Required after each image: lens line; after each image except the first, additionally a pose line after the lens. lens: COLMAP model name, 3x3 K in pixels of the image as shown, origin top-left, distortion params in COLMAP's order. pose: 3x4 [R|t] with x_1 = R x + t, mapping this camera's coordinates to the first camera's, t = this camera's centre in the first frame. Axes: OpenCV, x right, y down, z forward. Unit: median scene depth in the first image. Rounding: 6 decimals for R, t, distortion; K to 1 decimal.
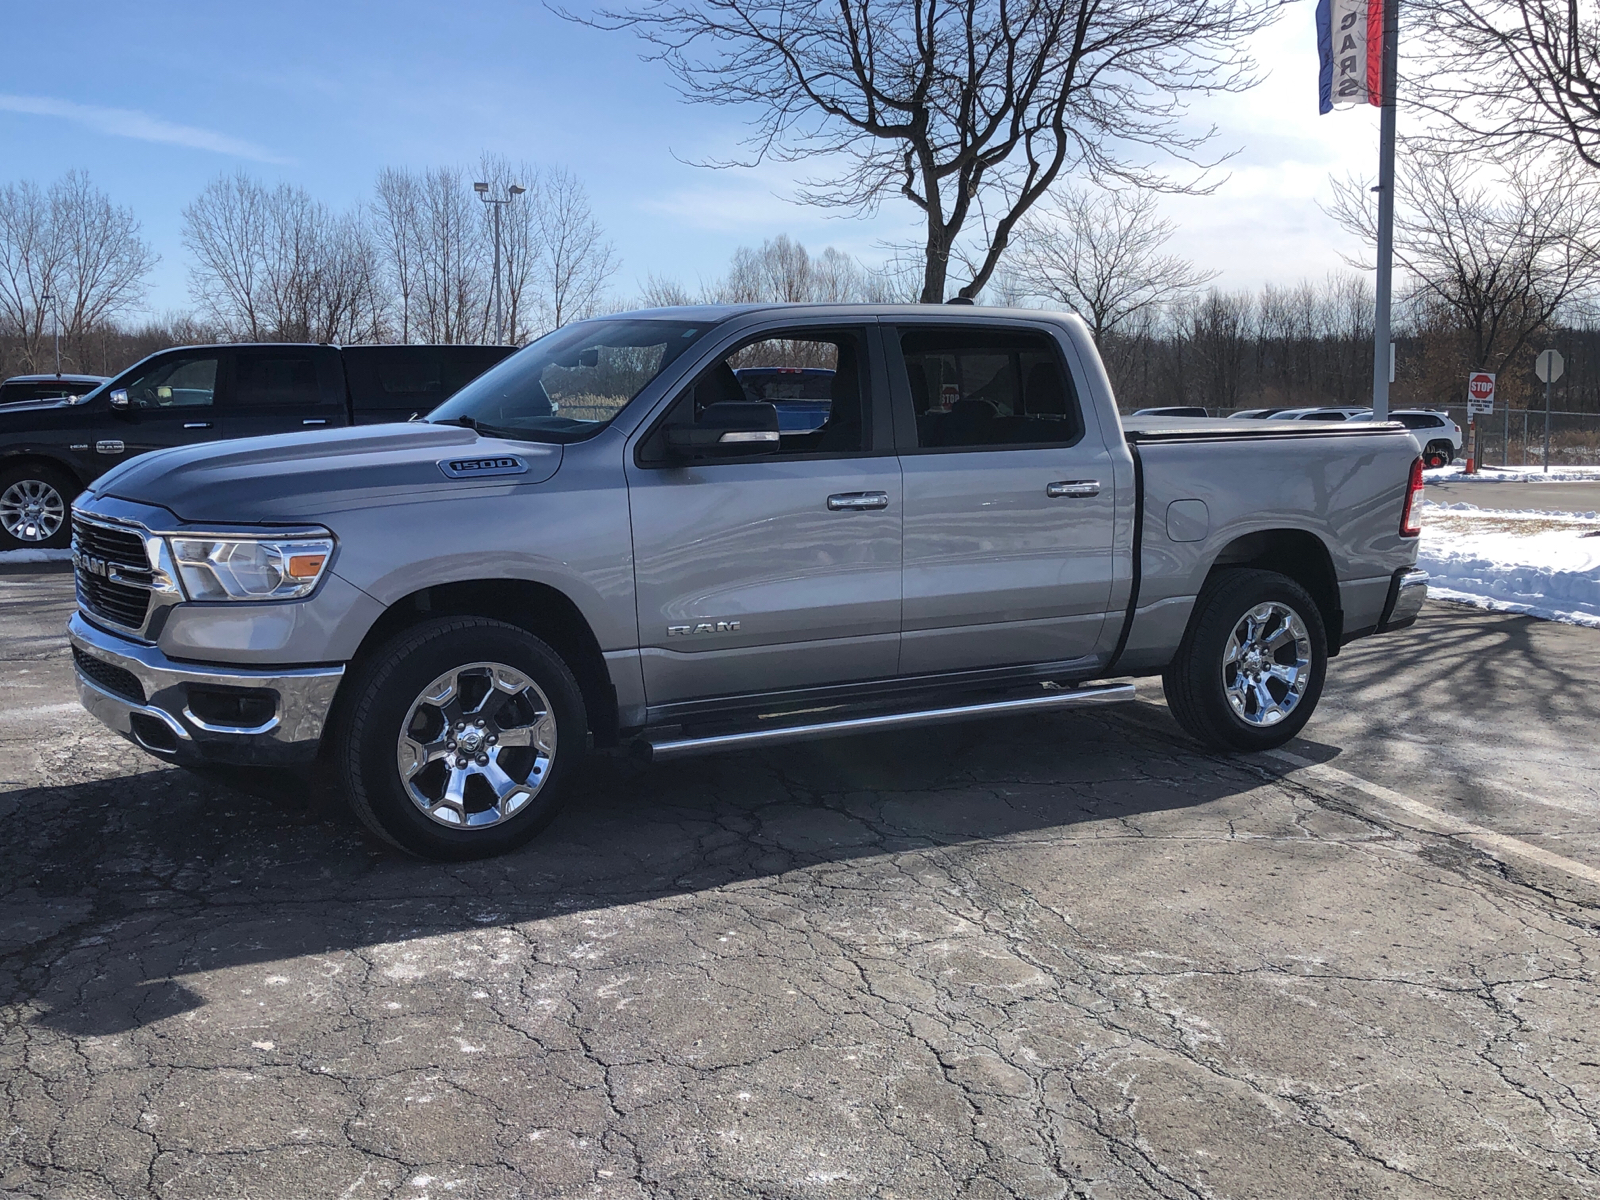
lens RADIAL K [[1777.6, 0, 792.2], [0, 1777.6, 589.7], [0, 0, 1]] dist [0.105957, -0.293400]
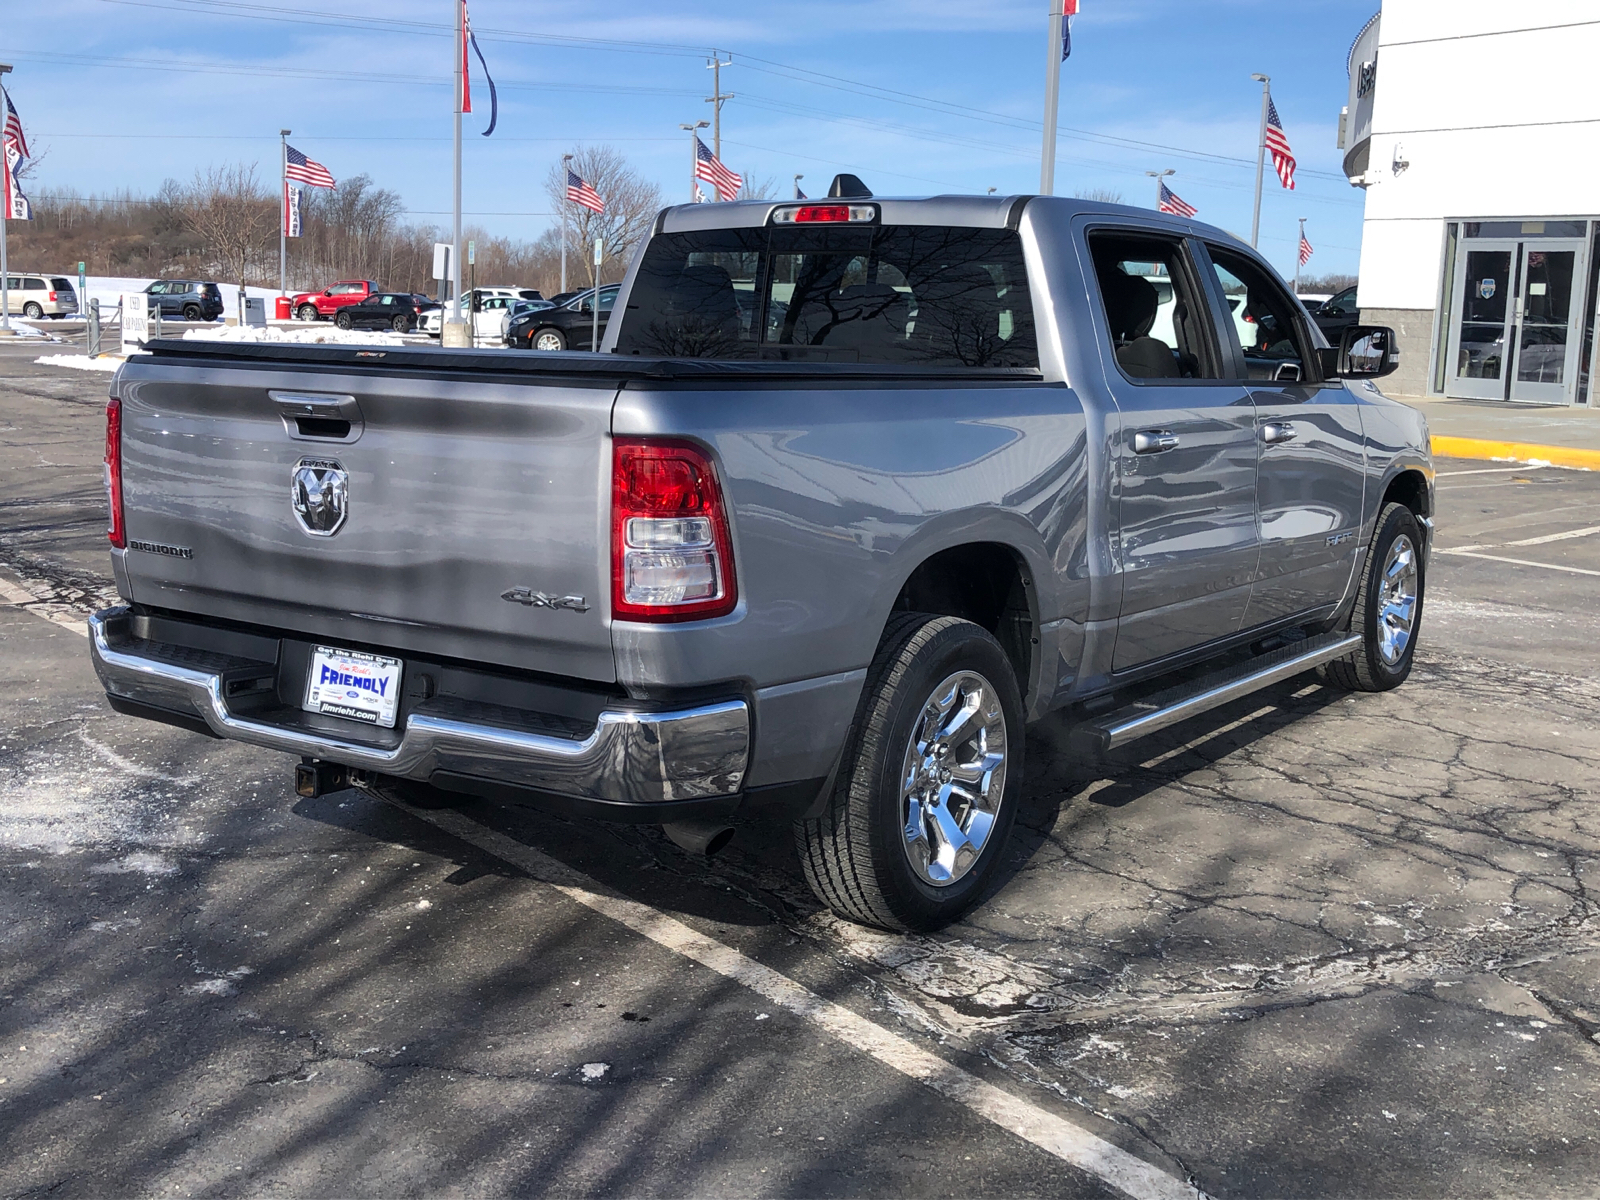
lens RADIAL K [[1777.6, 0, 792.2], [0, 1777.6, 589.7], [0, 0, 1]] dist [0.105957, -0.293400]
pose [[-0.925919, 0.027283, -0.376735, 0.391508], [-0.072389, 0.966083, 0.247878, -0.180551], [0.370720, 0.256787, -0.892540, 1.684139]]
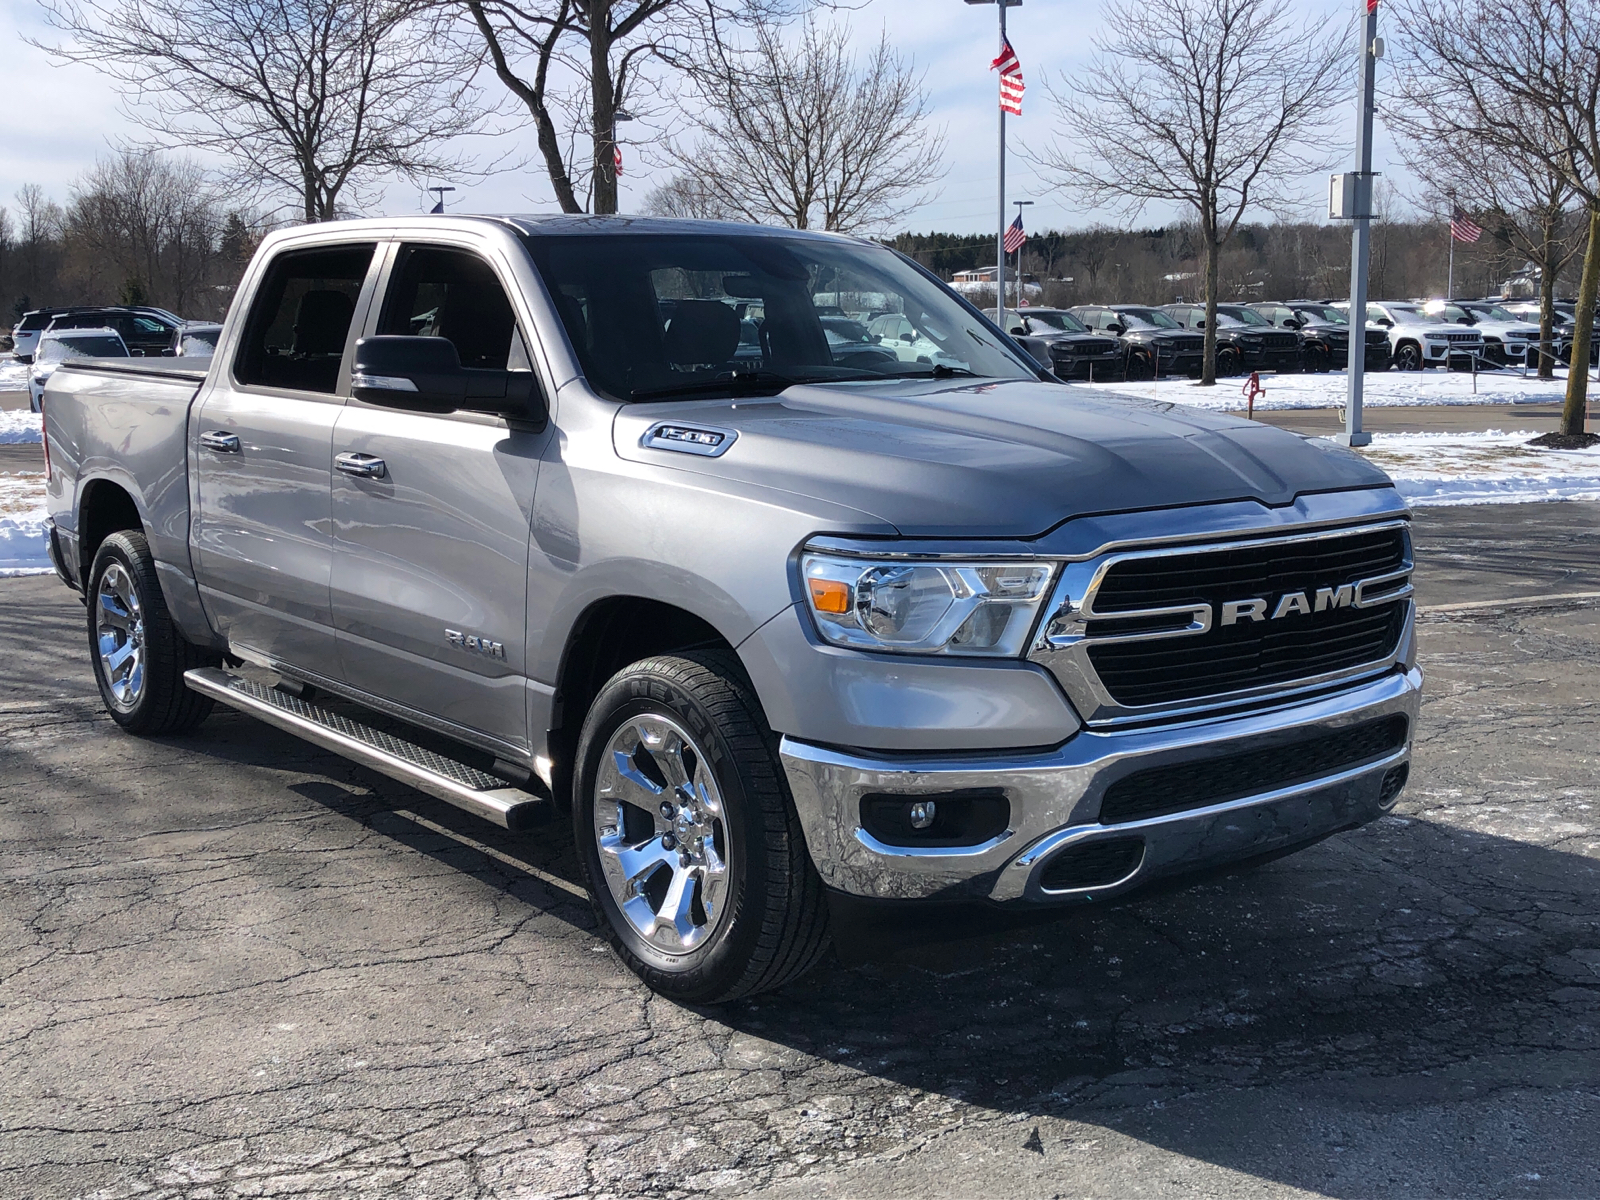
lens RADIAL K [[1777.6, 0, 792.2], [0, 1777.6, 589.7], [0, 0, 1]] dist [0.105957, -0.293400]
pose [[-0.101993, -0.151953, 0.983111, -0.773623], [0.113600, 0.980021, 0.163260, -0.111757], [-0.988277, 0.128333, -0.082693, 0.945986]]
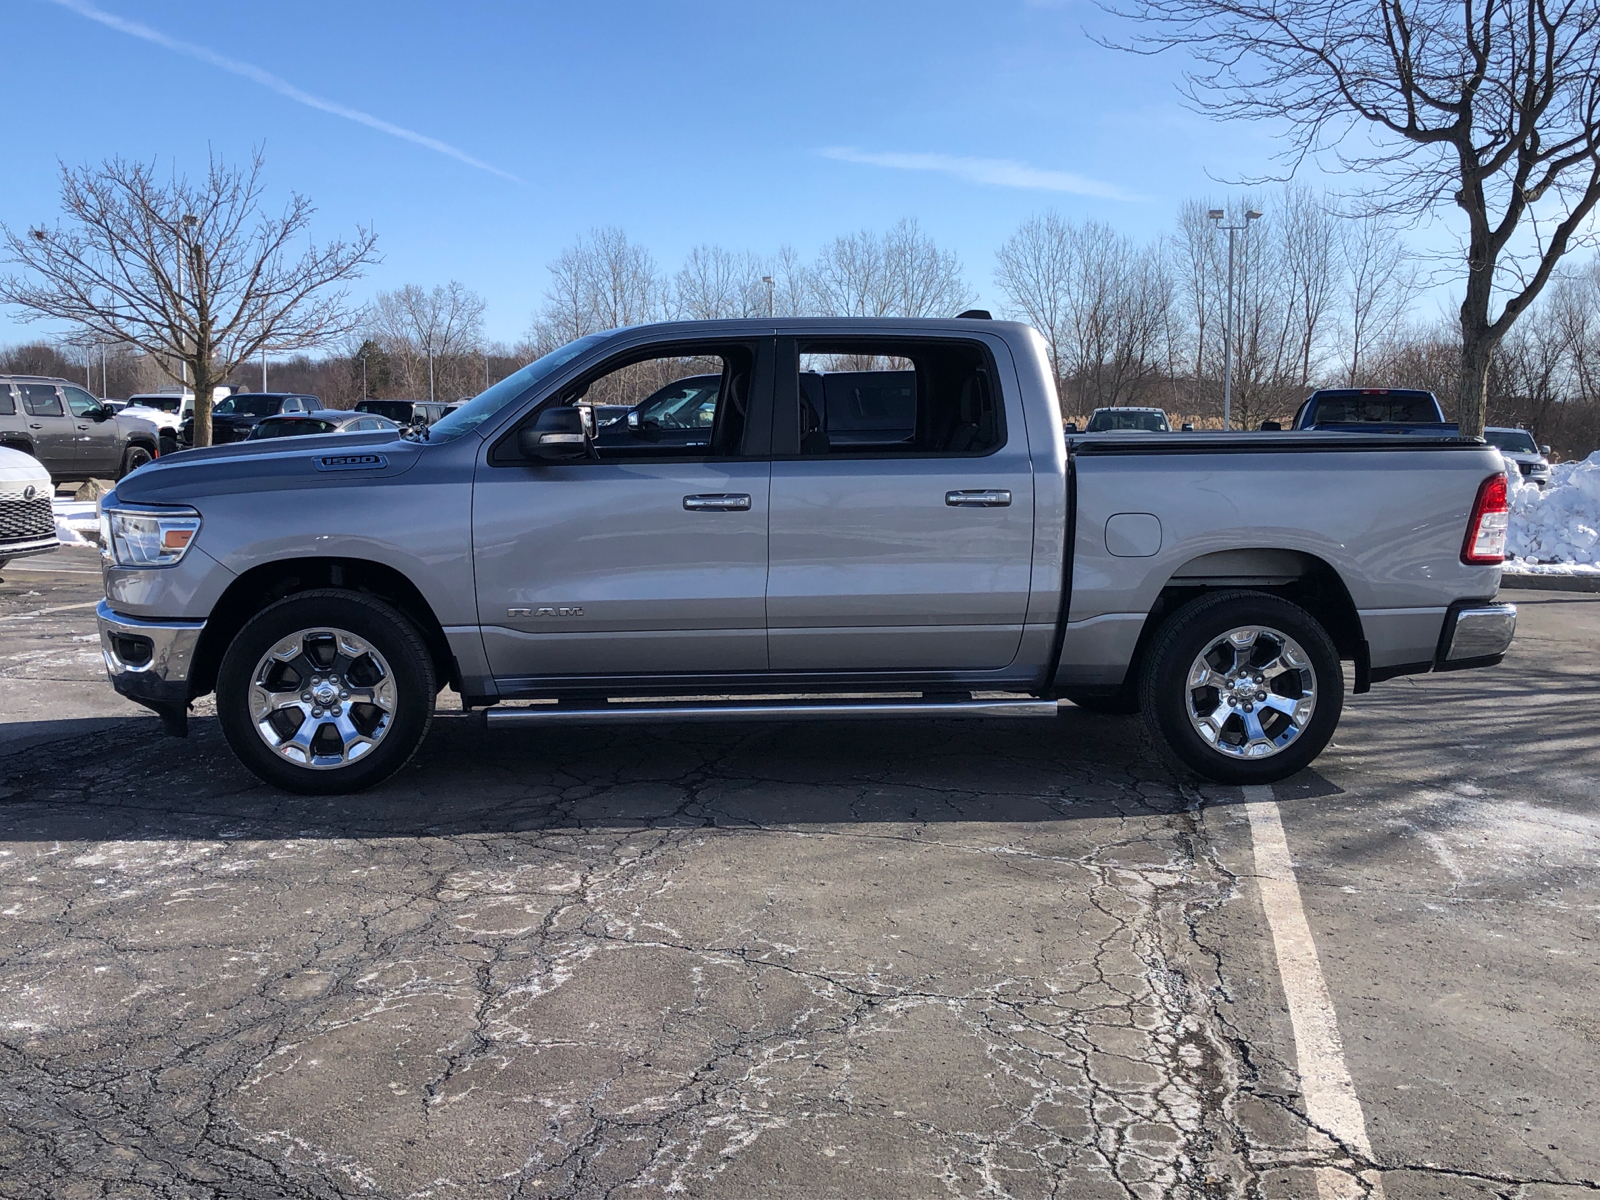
lens RADIAL K [[1777.6, 0, 792.2], [0, 1777.6, 589.7], [0, 0, 1]] dist [0.105957, -0.293400]
pose [[0.896787, 0.043063, -0.440361, 0.457866], [-0.050509, 0.998710, -0.005196, 0.004683], [0.439569, 0.026902, 0.897806, 0.054550]]
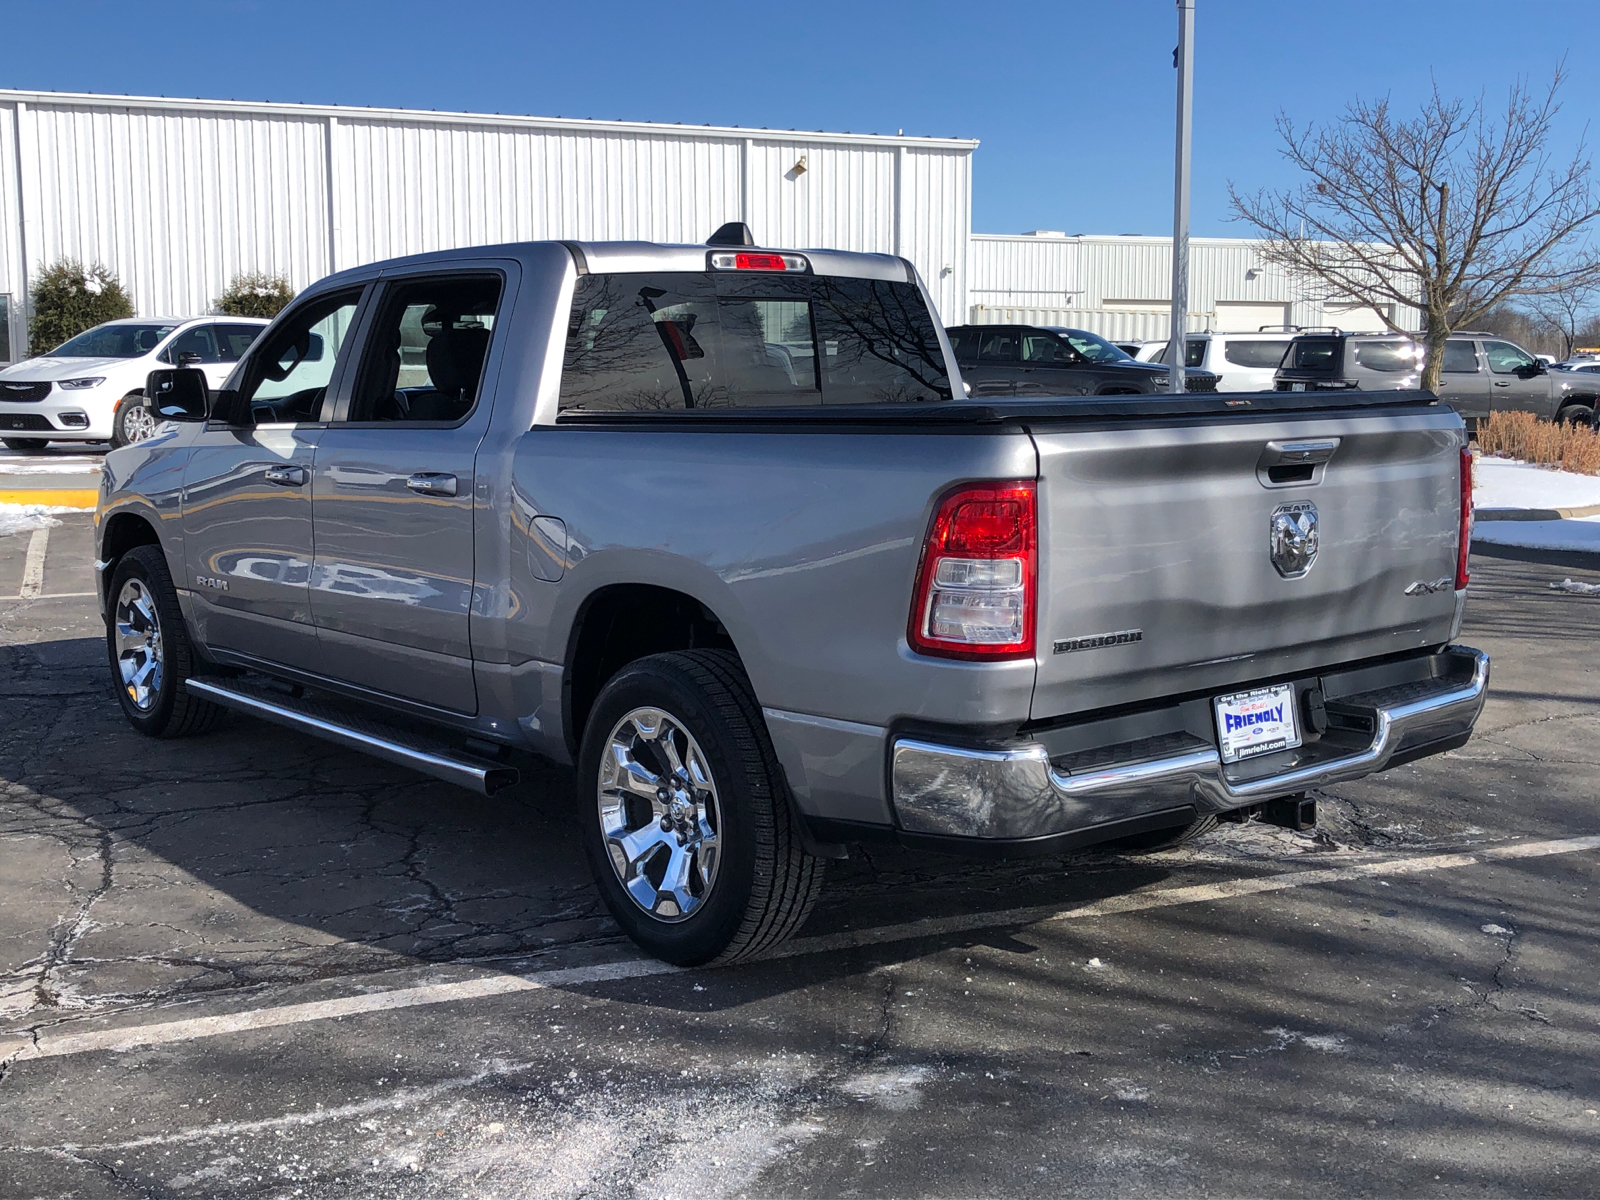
lens RADIAL K [[1777.6, 0, 792.2], [0, 1777.6, 589.7], [0, 0, 1]] dist [0.105957, -0.293400]
pose [[0.108335, 0.112938, -0.987678, 0.832499], [-0.100529, 0.989677, 0.102140, -0.094415], [0.989018, 0.088225, 0.118570, 0.963194]]
